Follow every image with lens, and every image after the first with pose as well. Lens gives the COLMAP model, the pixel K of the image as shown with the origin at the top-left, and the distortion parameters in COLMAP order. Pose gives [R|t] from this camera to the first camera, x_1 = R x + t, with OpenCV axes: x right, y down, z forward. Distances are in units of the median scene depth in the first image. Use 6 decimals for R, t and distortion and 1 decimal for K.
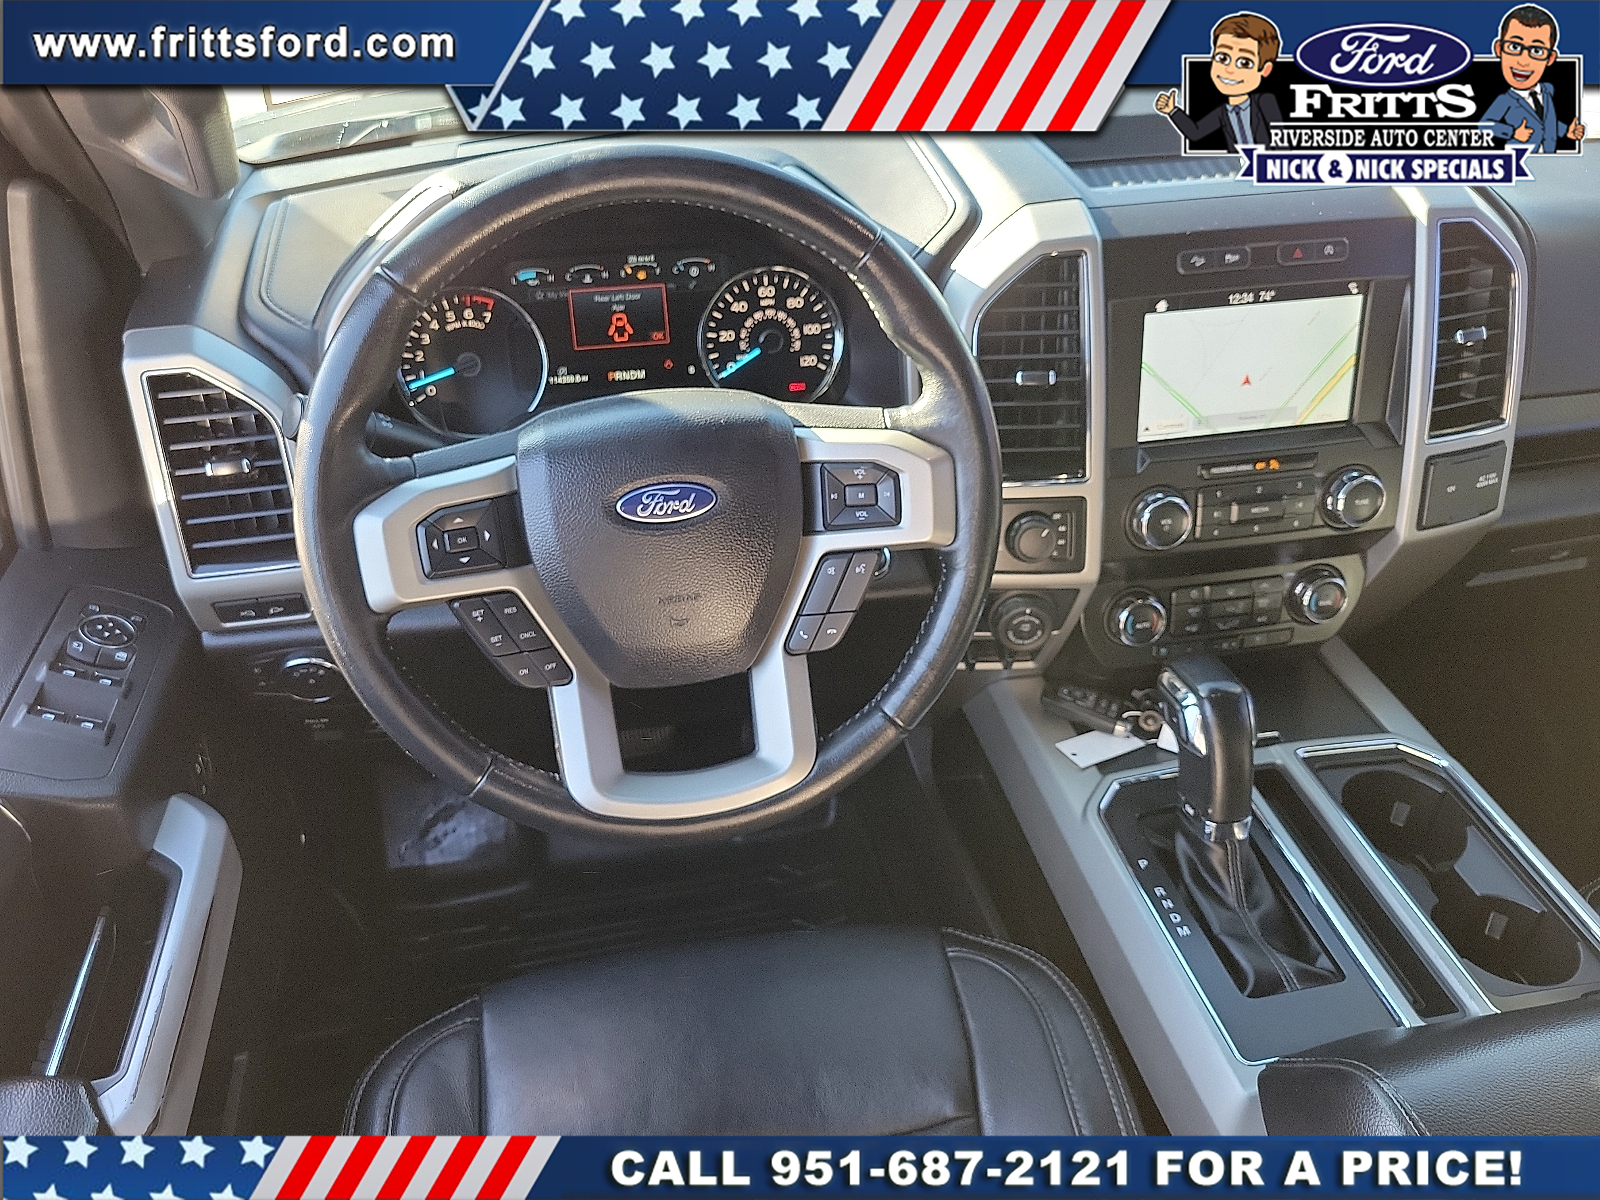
lens RADIAL K [[1246.7, 0, 800.0], [0, 1246.7, 600.0], [0, 0, 1]] dist [0.065270, 0.001387]
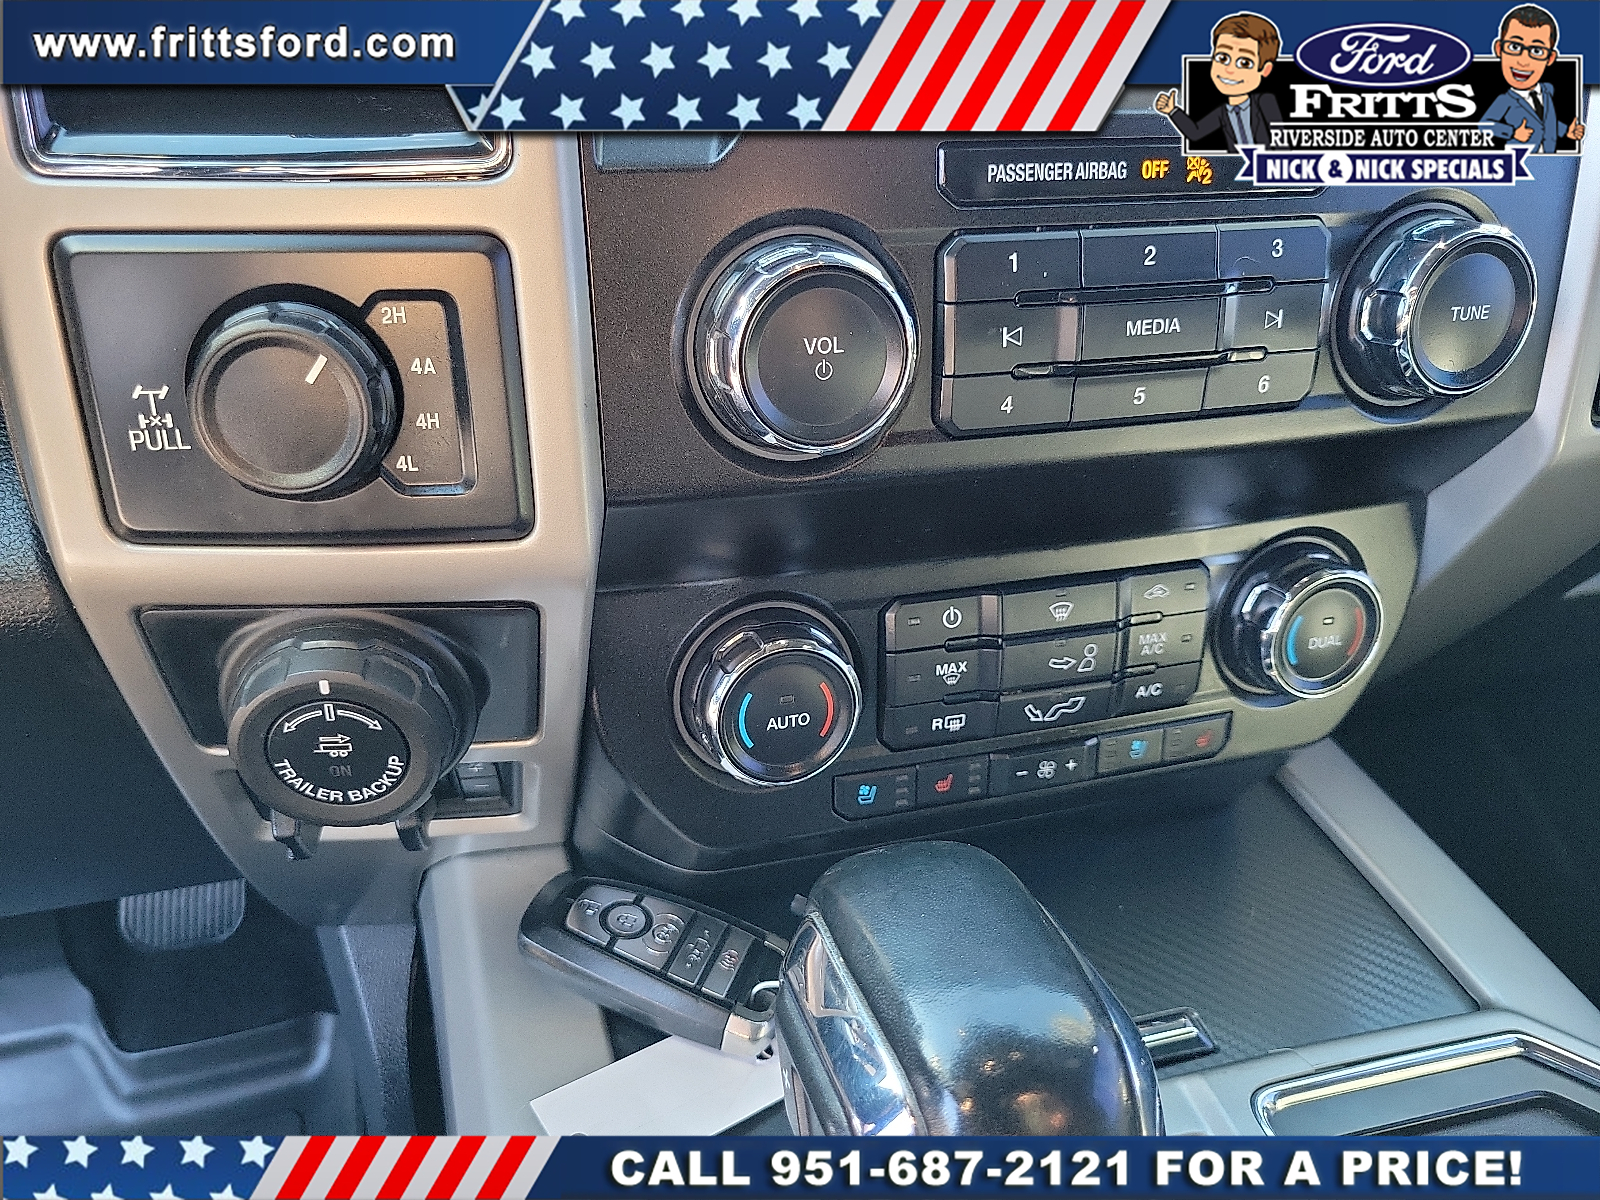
lens RADIAL K [[1182.8, 0, 800.0], [0, 1182.8, 600.0], [0, 0, 1]] dist [0.032194, -0.002349]
pose [[0.994324, -0.004356, 0.106306, 0.249941], [0.006407, 0.999800, -0.018965, -0.004107], [-0.106202, 0.019538, 0.994153, 0.721774]]
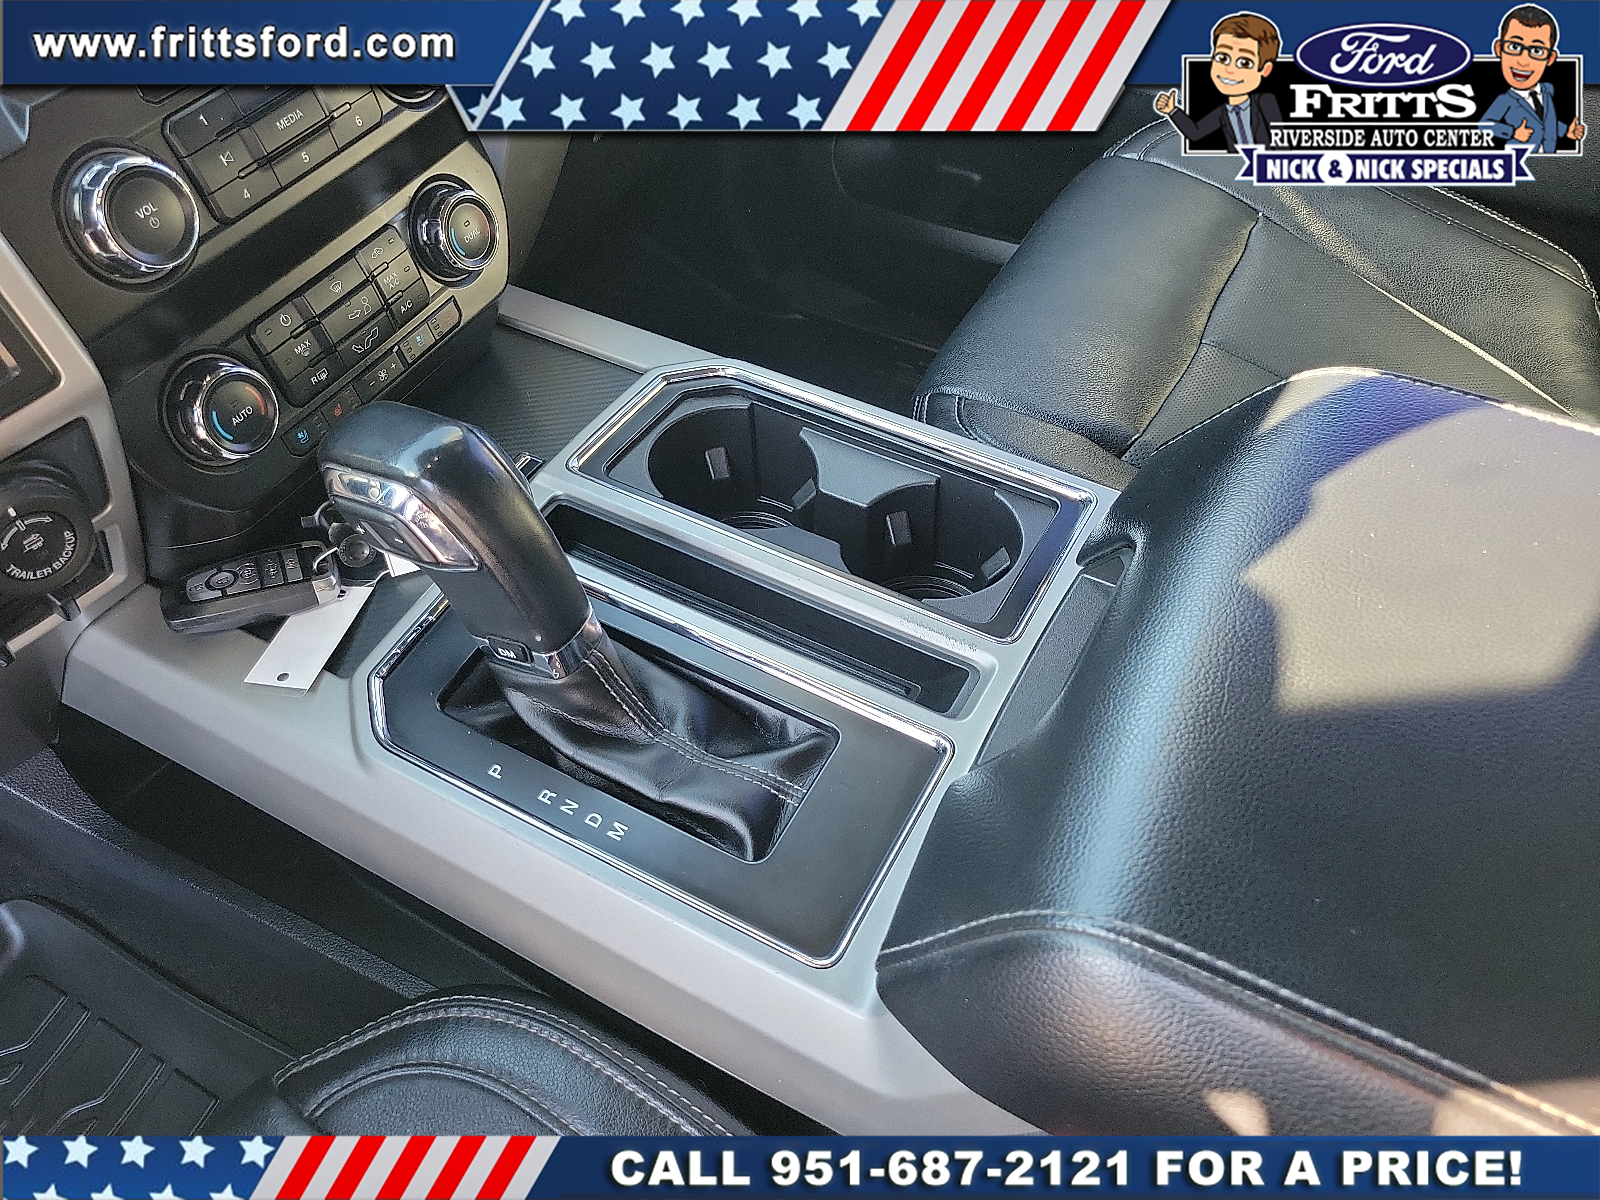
lens RADIAL K [[1221.2, 0, 799.8], [0, 1221.2, 632.7], [0, 0, 1]] dist [0.002043, -0.008079]
pose [[0.657748, -0.593008, 0.464444, 0.133332], [0.466285, 0.804809, 0.367235, 0.014705], [-0.591562, -0.024985, 0.805872, 0.433953]]
